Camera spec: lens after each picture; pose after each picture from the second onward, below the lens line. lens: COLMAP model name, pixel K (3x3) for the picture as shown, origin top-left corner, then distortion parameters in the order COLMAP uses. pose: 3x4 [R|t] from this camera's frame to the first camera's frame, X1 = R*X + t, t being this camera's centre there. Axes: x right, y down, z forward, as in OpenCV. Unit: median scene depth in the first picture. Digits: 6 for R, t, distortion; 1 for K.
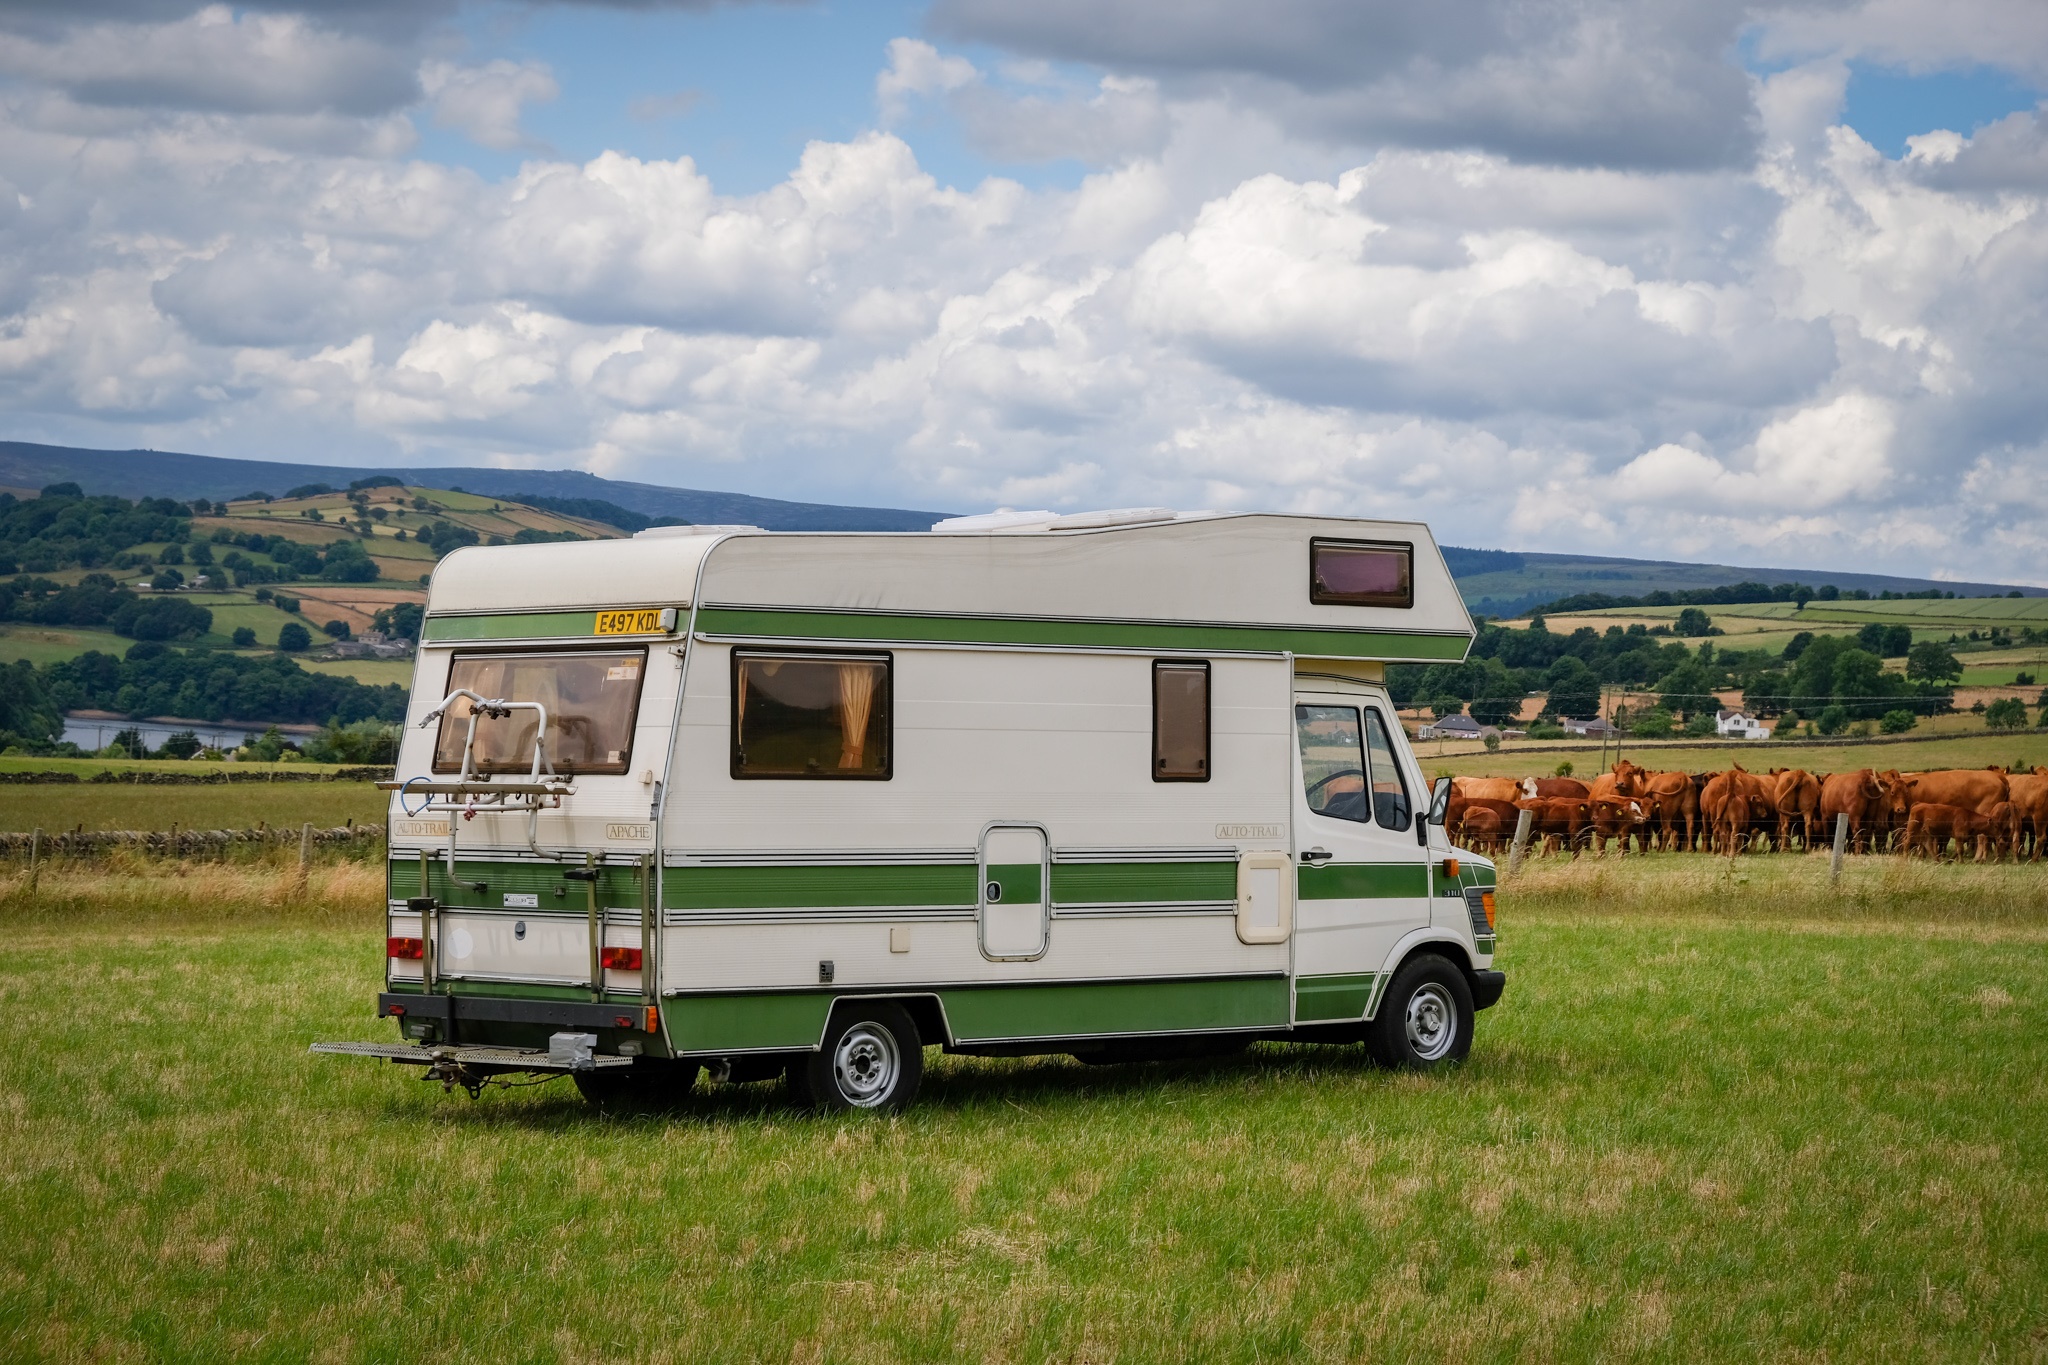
lens RADIAL K [[4782.4, 0, 1110.1], [0, 4782.4, 777.2], [0, 0, 1]] dist [-0.015054, 1.165272]
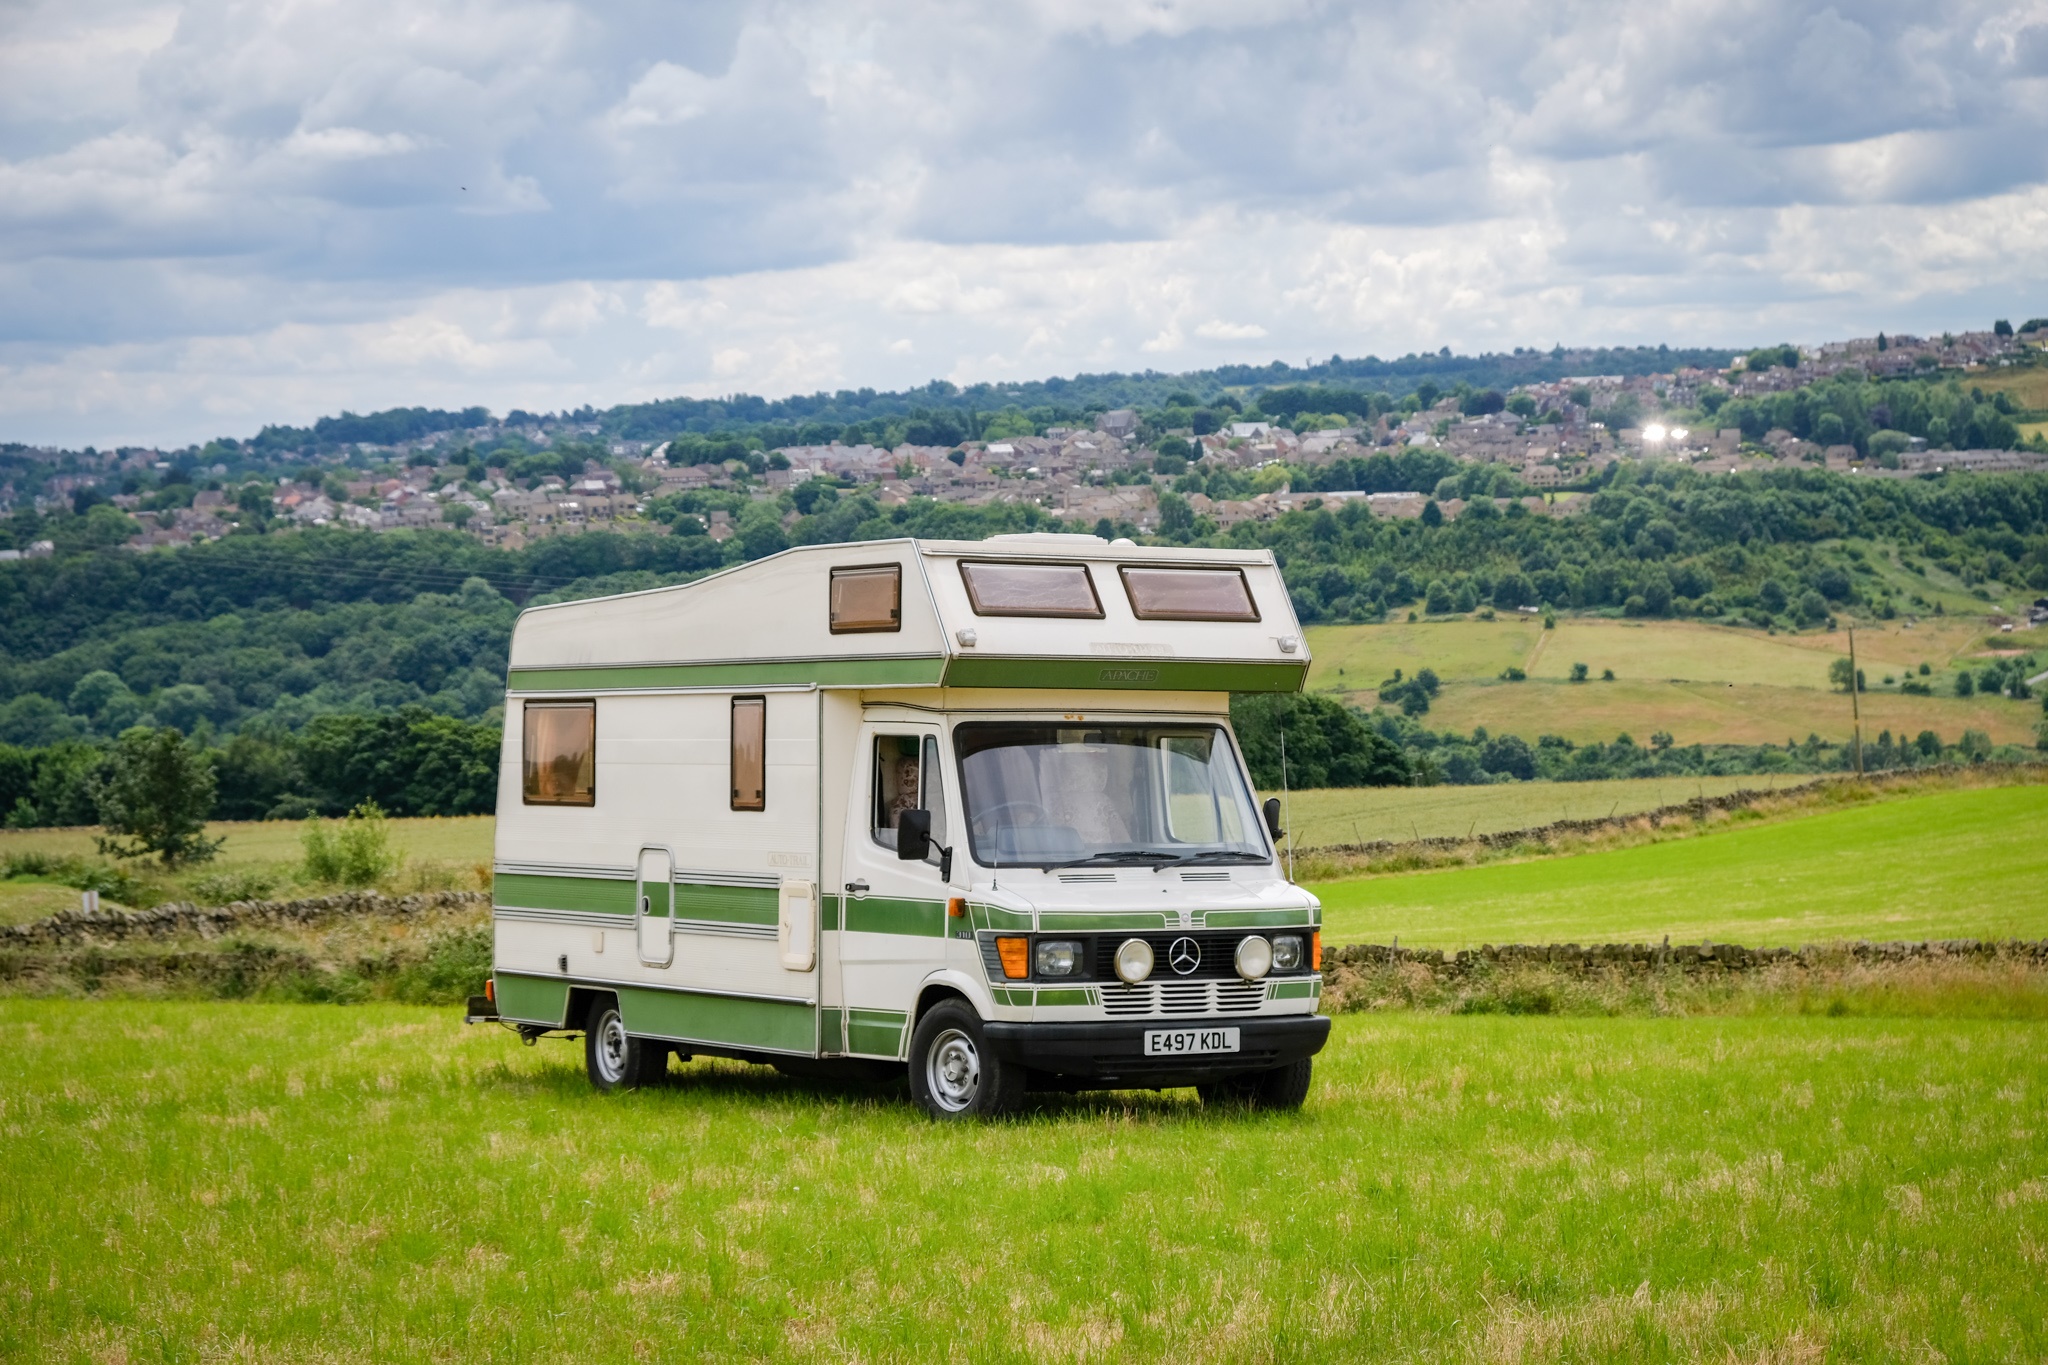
lens RADIAL K [[4782.4, 0, 1110.1], [0, 4782.4, 777.2], [0, 0, 1]] dist [-0.015054, 1.165272]
pose [[-0.203551, -0.002115, -0.979062, 1.079410], [-0.005205, 0.999986, -0.001078, -0.006056], [0.979050, 0.004876, -0.203559, 1.349626]]
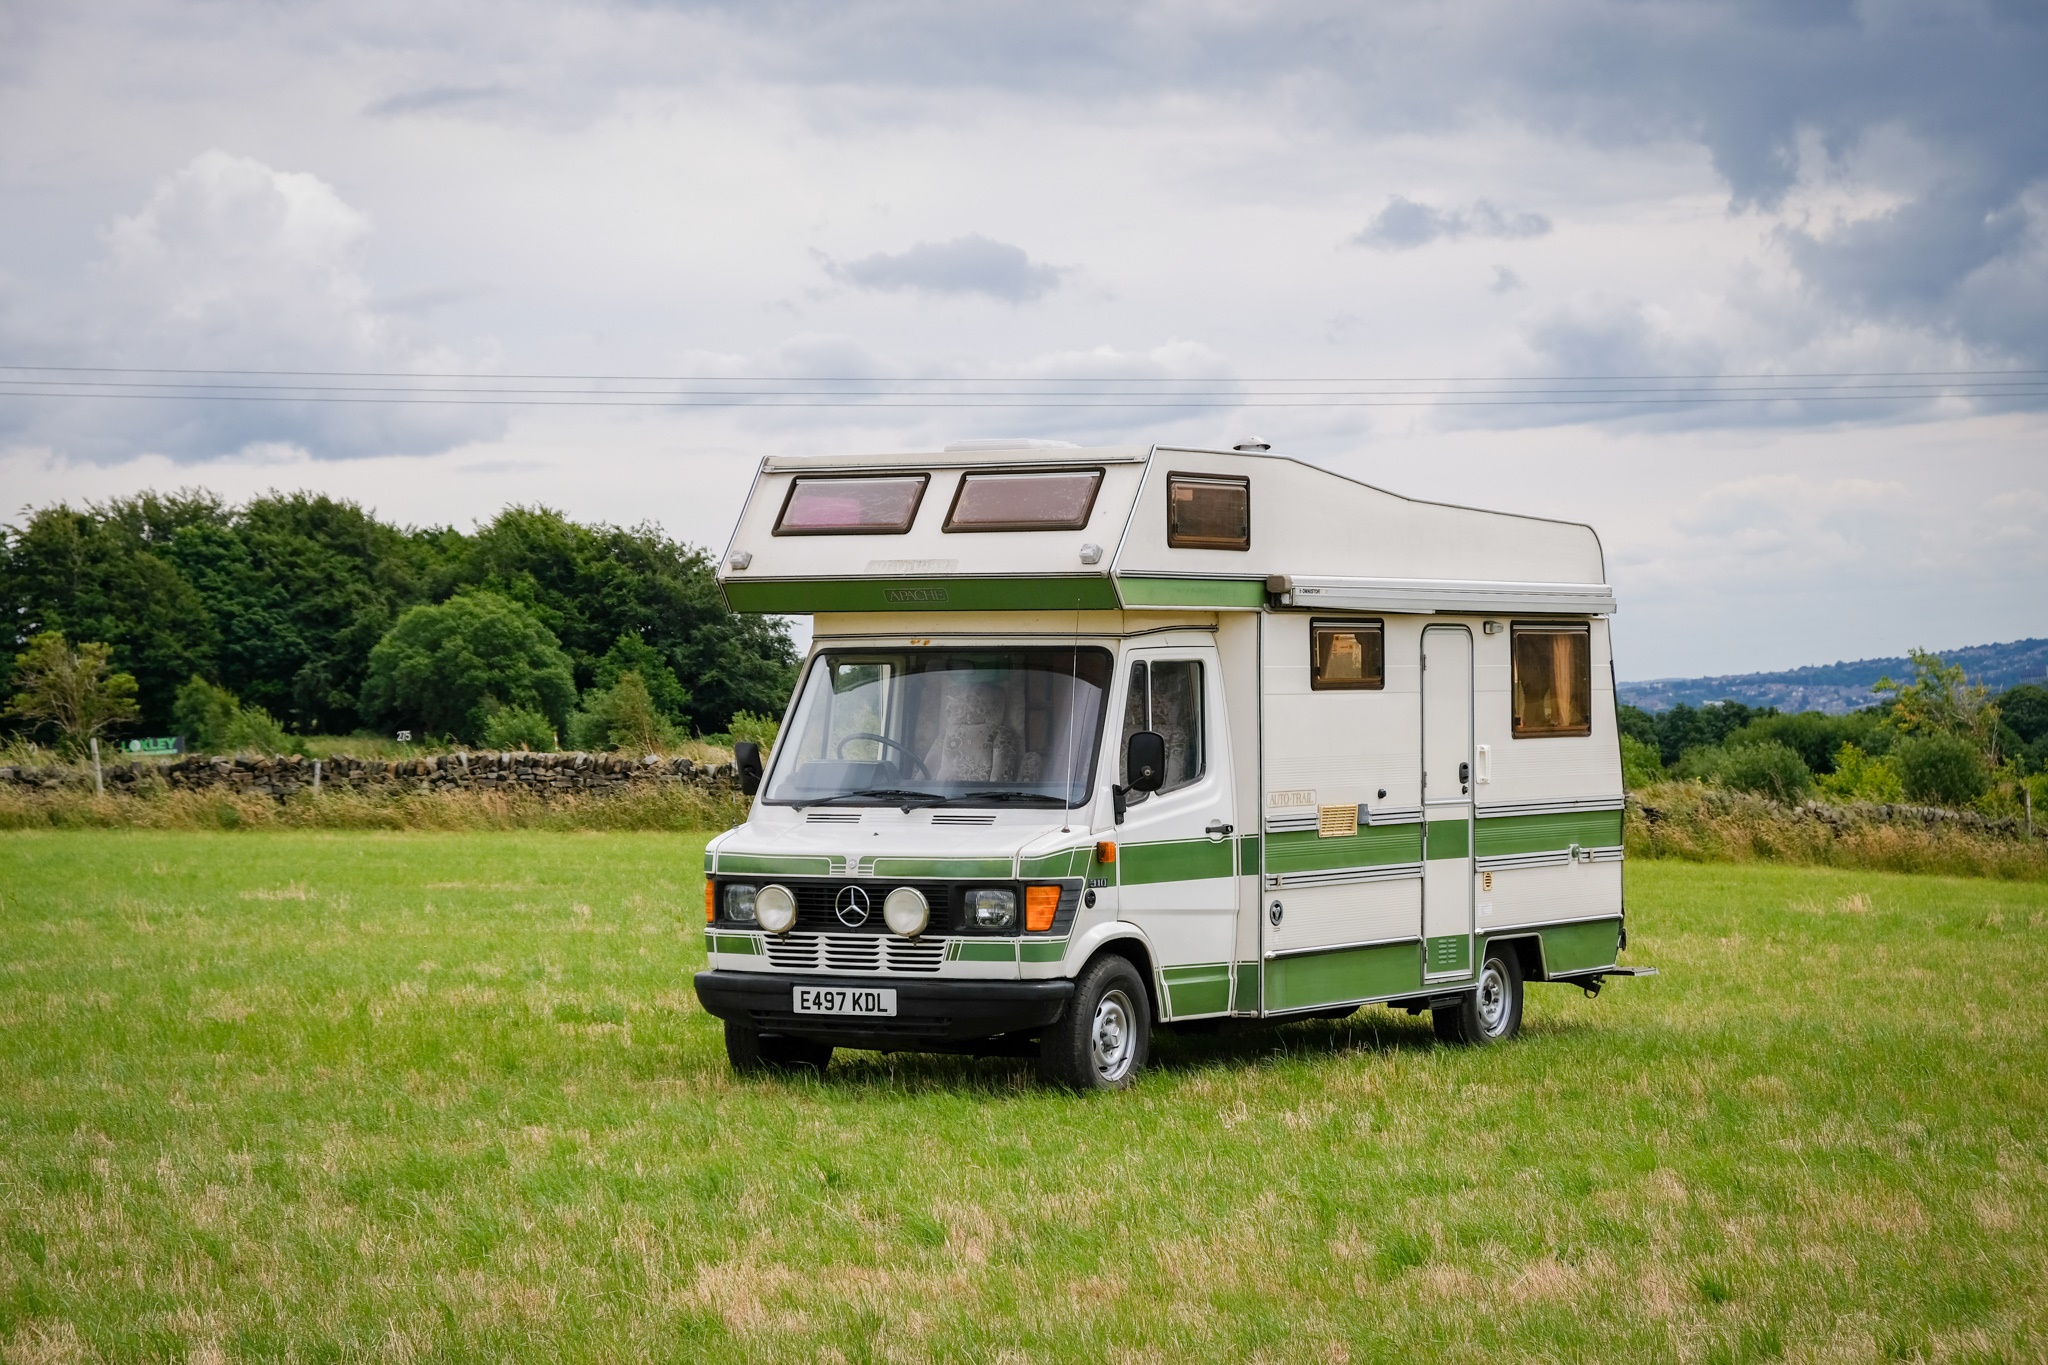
lens RADIAL K [[4782.4, 0, 1110.1], [0, 4782.4, 777.2], [0, 0, 1]] dist [-0.015054, 1.165272]
pose [[-0.958770, 0.005782, -0.284126, 0.283387], [0.000201, 0.999806, 0.019671, -0.012153], [0.284185, 0.018803, -0.958585, 2.061219]]
